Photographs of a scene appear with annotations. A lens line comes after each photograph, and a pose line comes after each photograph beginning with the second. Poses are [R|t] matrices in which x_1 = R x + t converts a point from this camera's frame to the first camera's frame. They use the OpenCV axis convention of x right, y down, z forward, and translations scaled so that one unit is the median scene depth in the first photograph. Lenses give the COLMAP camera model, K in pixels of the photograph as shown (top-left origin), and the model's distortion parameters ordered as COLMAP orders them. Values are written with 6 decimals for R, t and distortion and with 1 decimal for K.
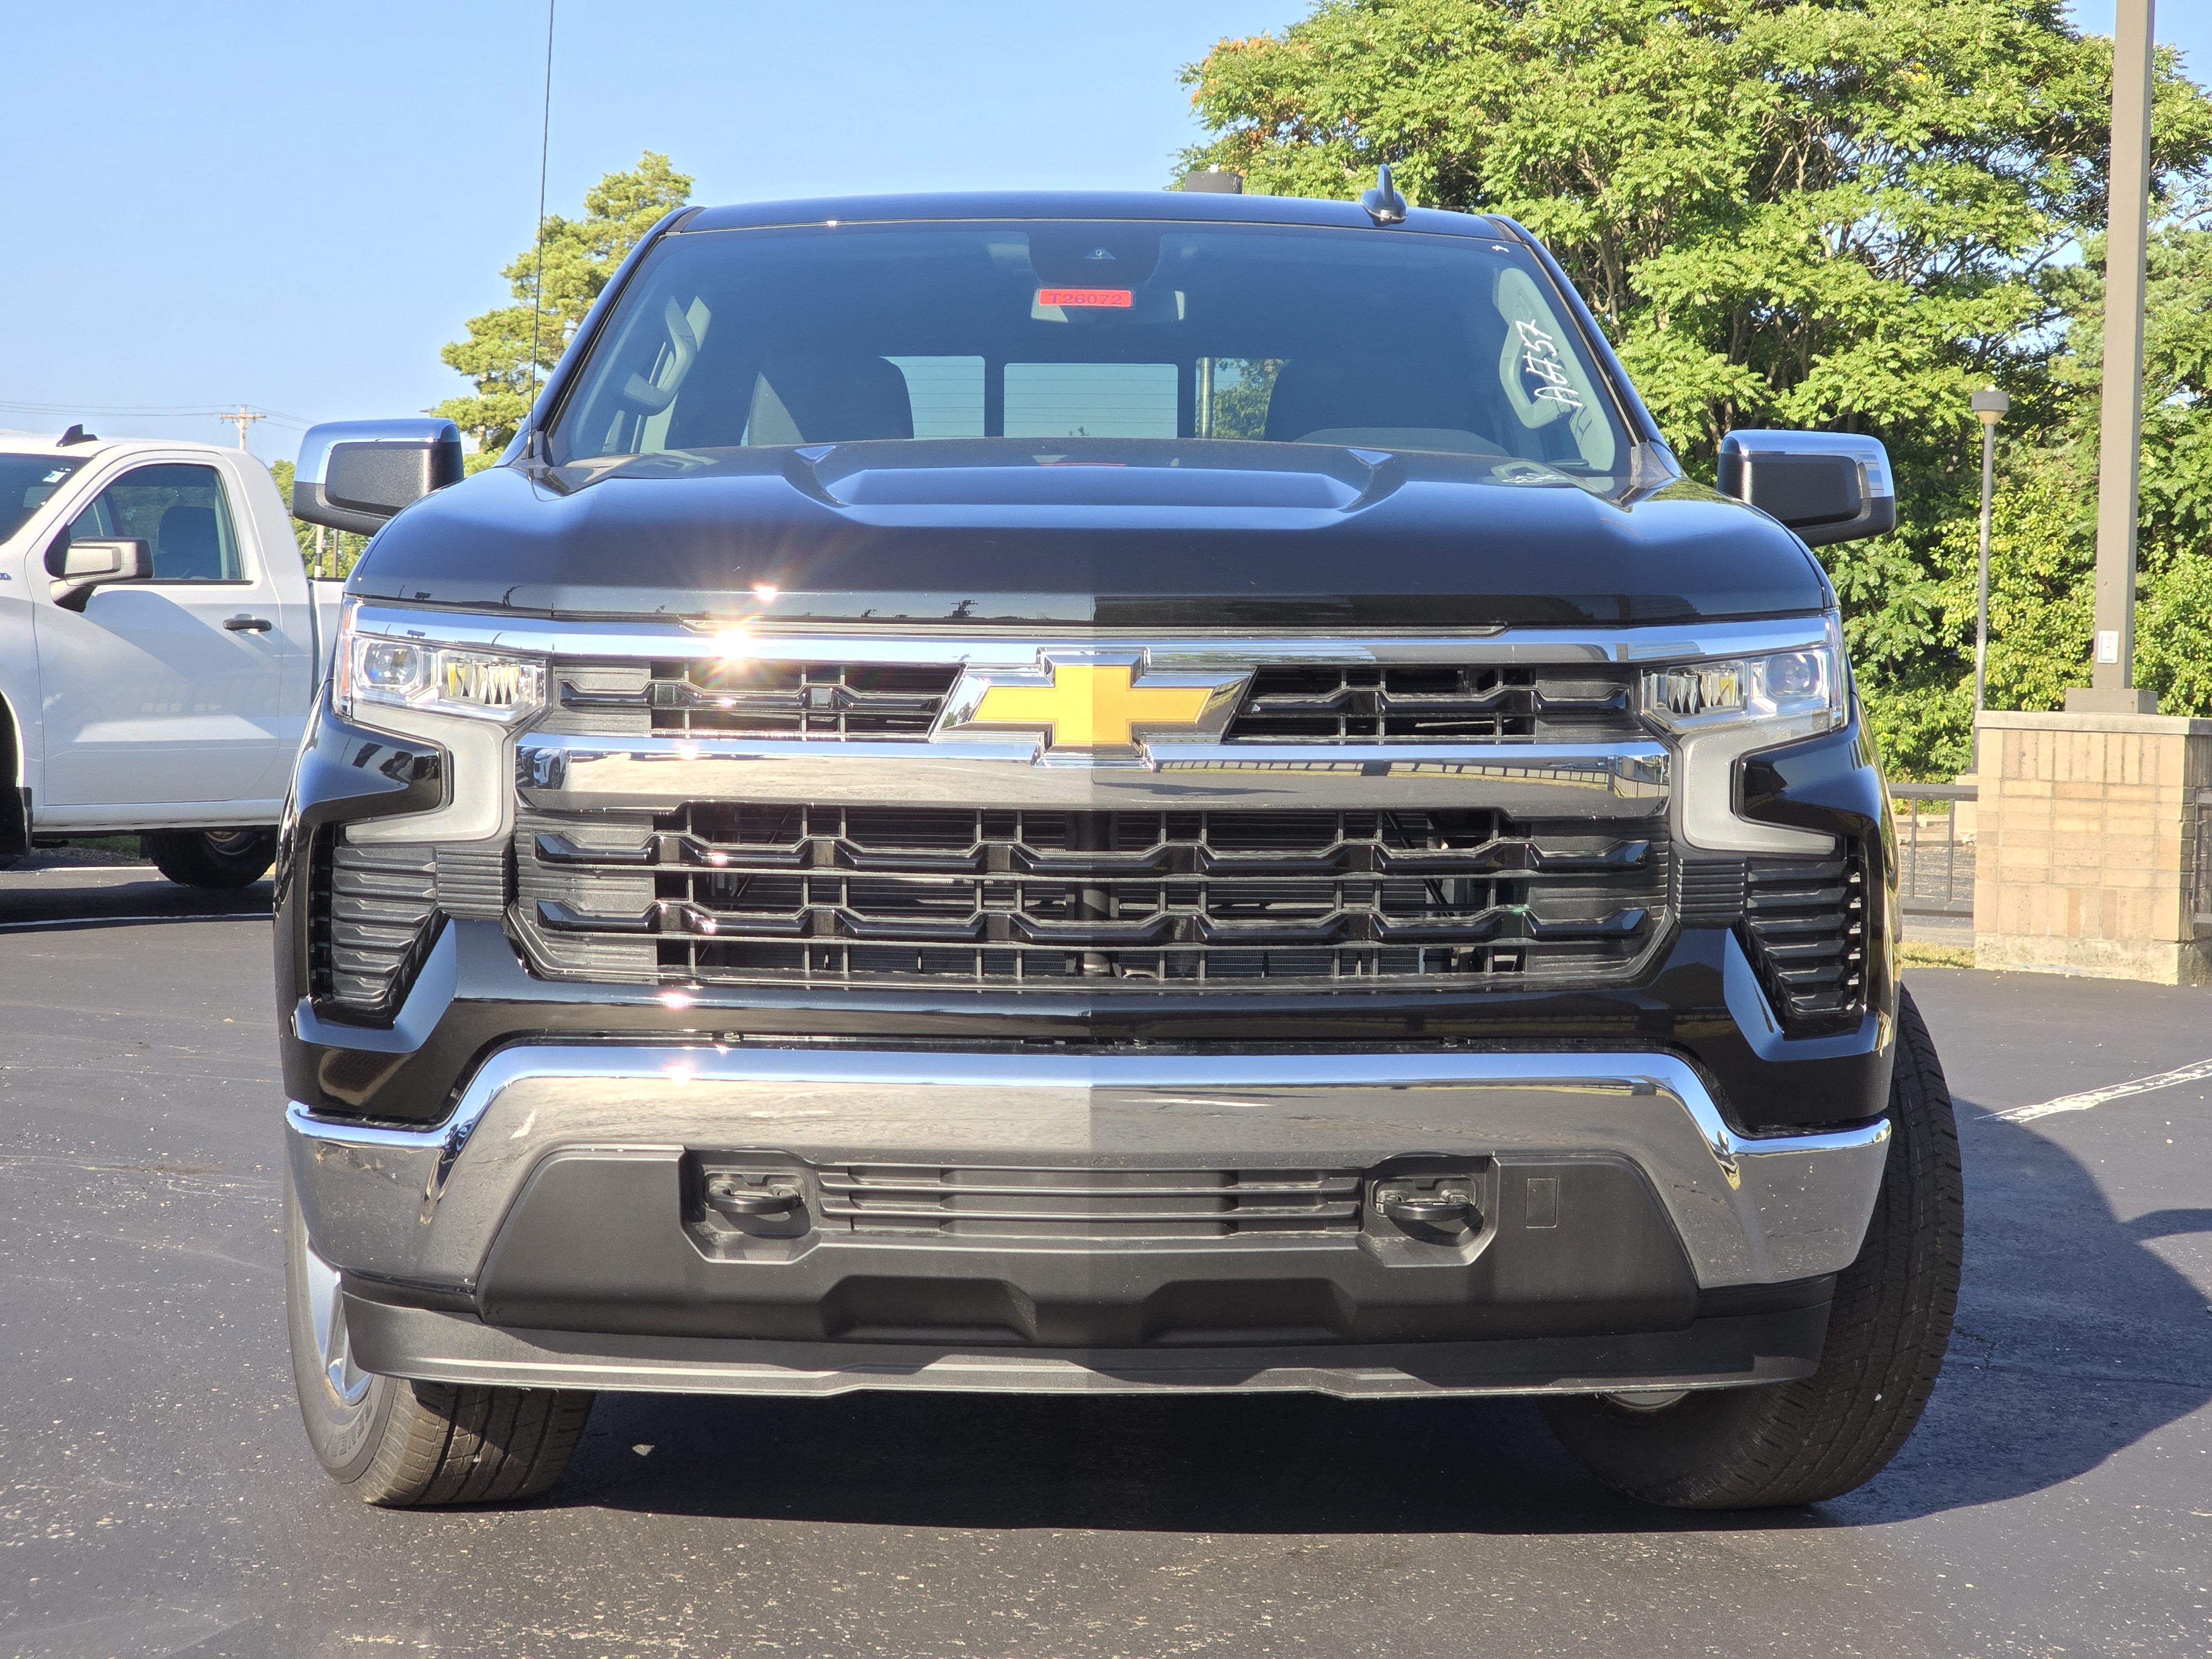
lens RADIAL K [[4461.3, 0, 1106.0], [0, 4461.3, 829.5], [0, 0, 1]] dist [-0.447144, 0.152242]
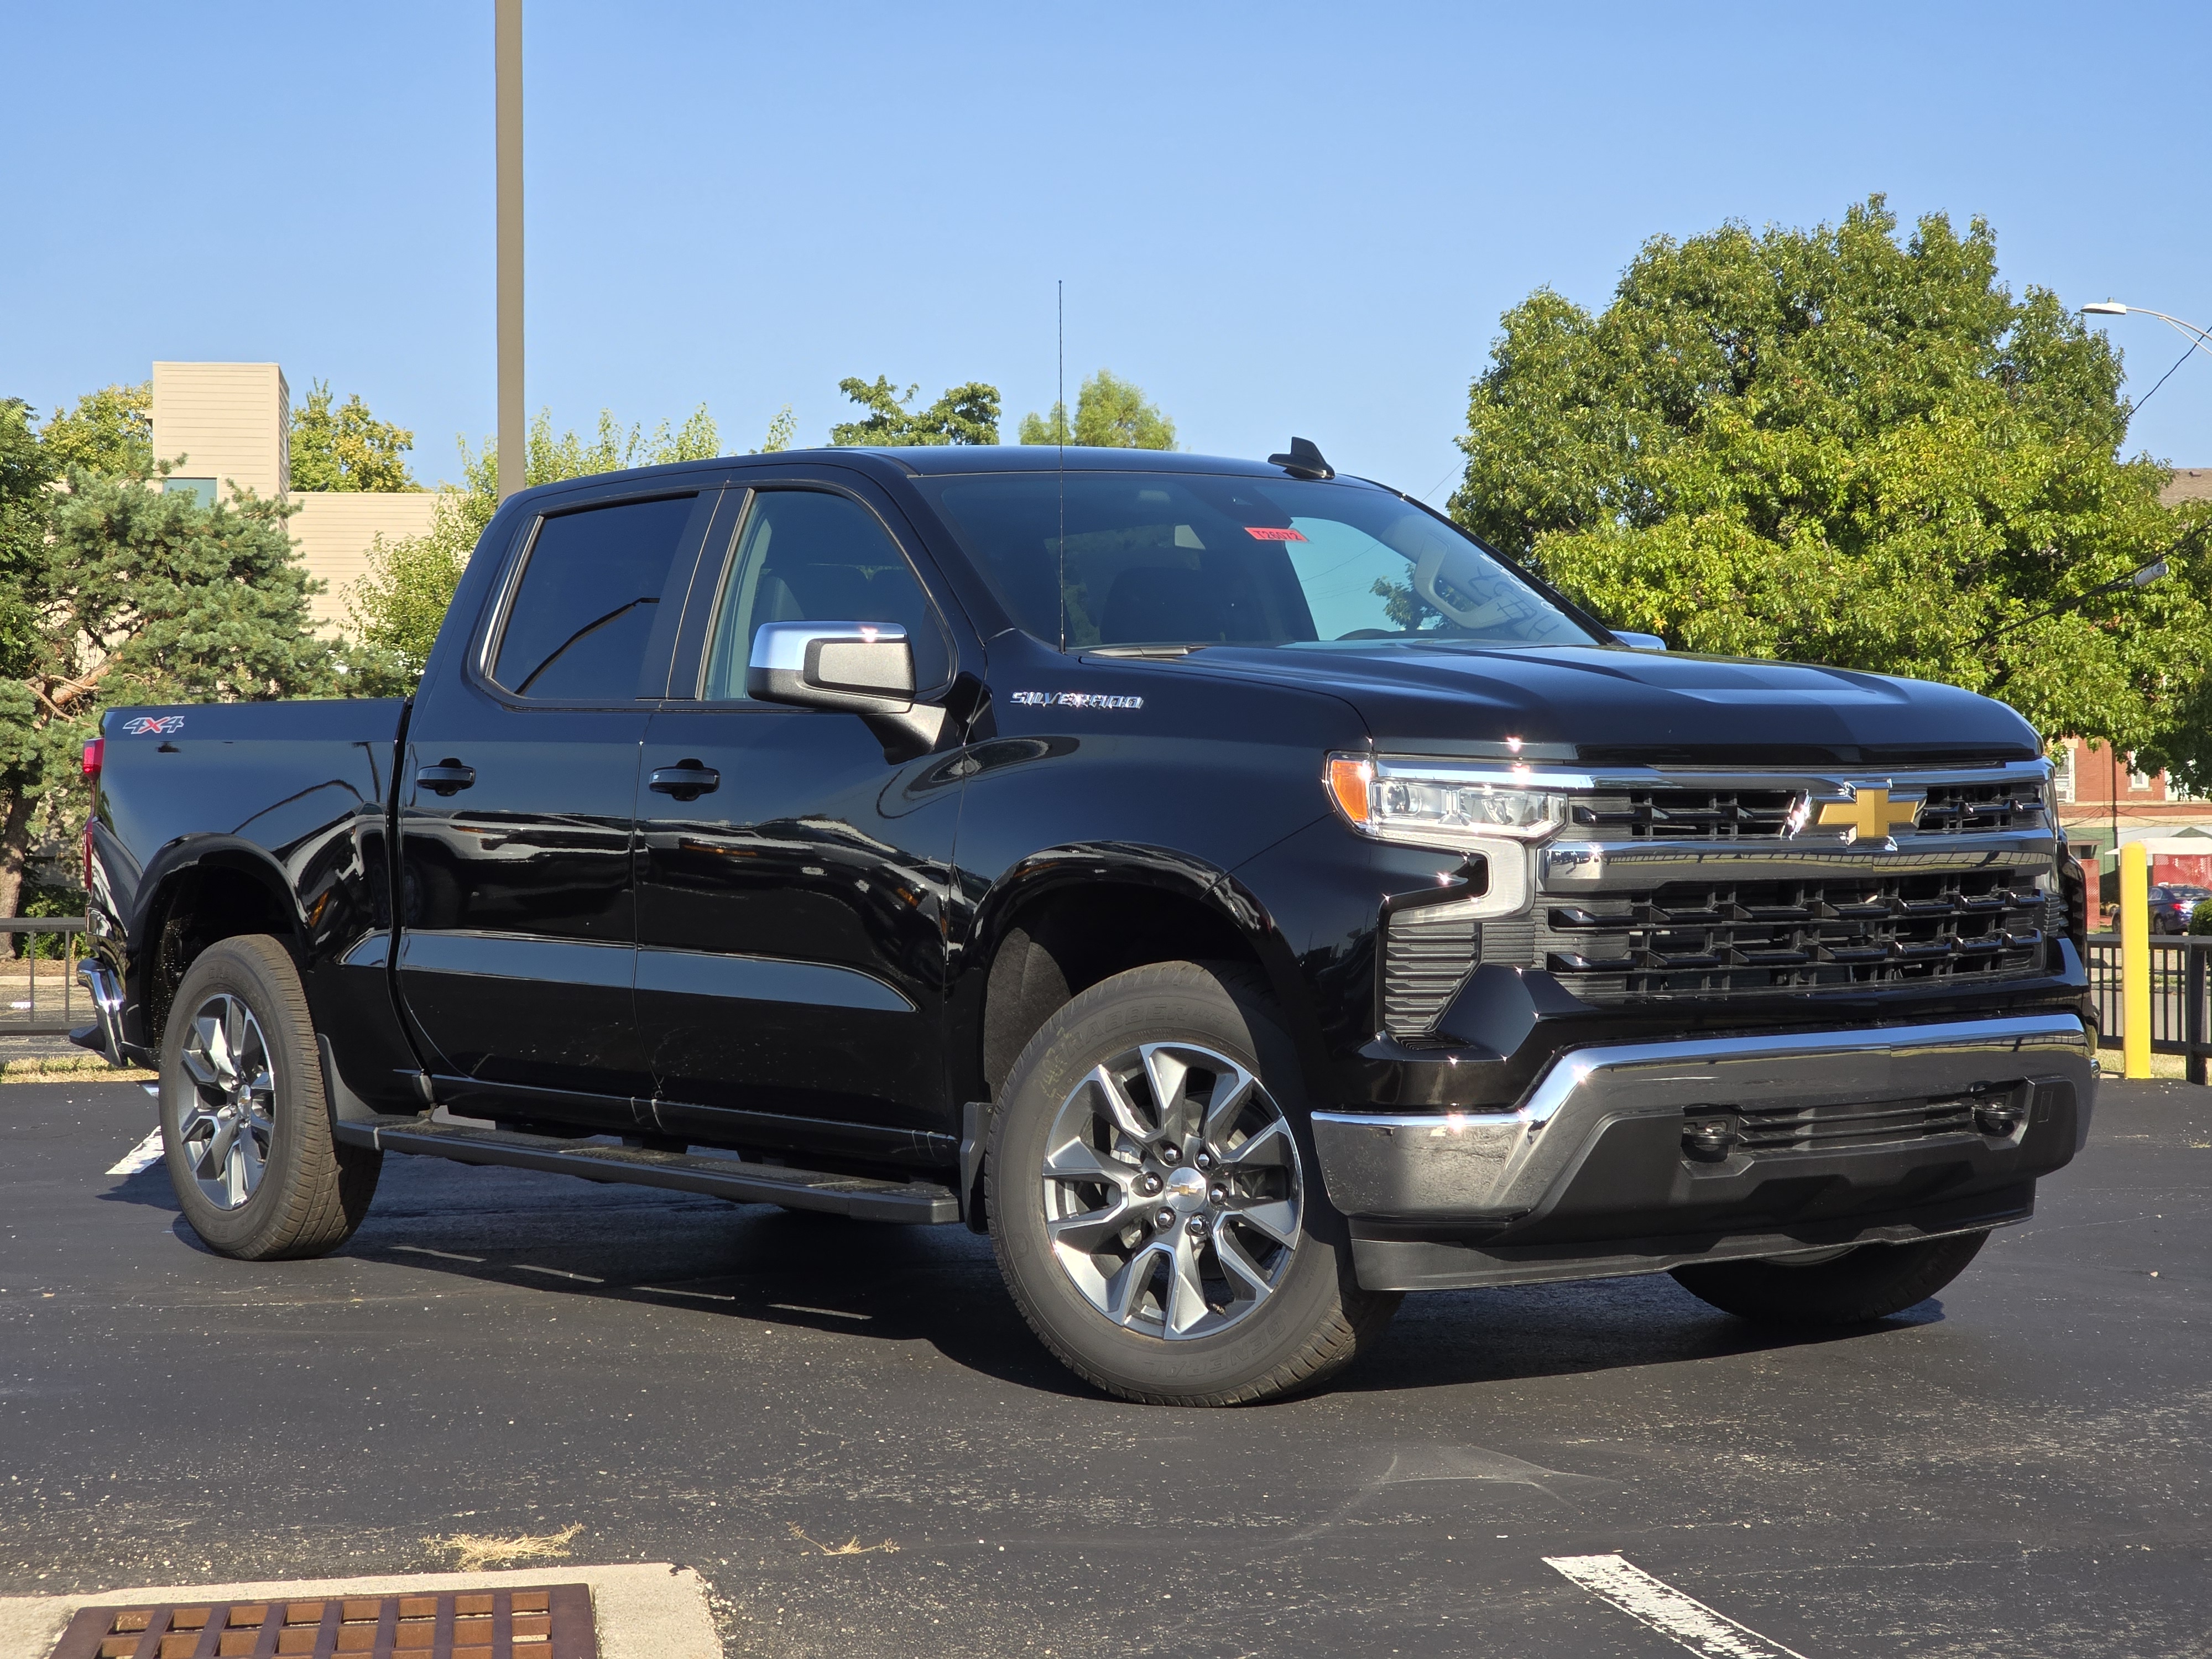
lens RADIAL K [[4461.3, 0, 1106.0], [0, 4461.3, 829.5], [0, 0, 1]] dist [-0.447144, 0.152242]
pose [[0.772840, -0.017907, 0.634348, -1.148678], [0.038982, 0.999054, -0.019290, -0.001662], [-0.633403, 0.039636, 0.772807, -0.049826]]
